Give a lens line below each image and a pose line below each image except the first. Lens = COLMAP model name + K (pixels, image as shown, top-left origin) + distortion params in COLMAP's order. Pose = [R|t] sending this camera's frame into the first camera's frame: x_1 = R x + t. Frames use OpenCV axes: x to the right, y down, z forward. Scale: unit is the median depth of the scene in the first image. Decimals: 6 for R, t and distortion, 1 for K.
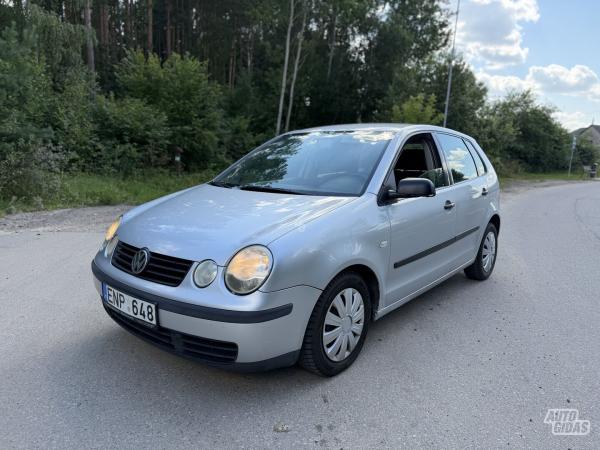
lens RADIAL K [[422.8, 0, 299.5], [0, 422.8, 224.9], [0, 0, 1]] dist [0.001084, -0.013818]
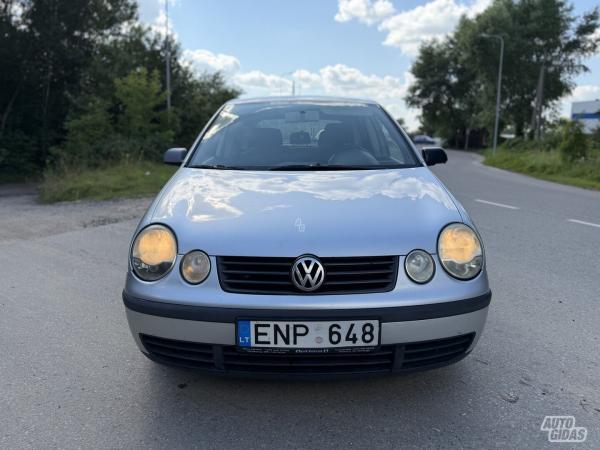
lens RADIAL K [[422.8, 0, 300.5], [0, 422.8, 224.9], [0, 0, 1]] dist [0.001084, -0.013818]
pose [[0.762748, -0.146173, 0.629959, -0.808783], [0.115446, 0.989250, 0.089760, -0.063060], [-0.636308, 0.004262, 0.771424, 0.433099]]
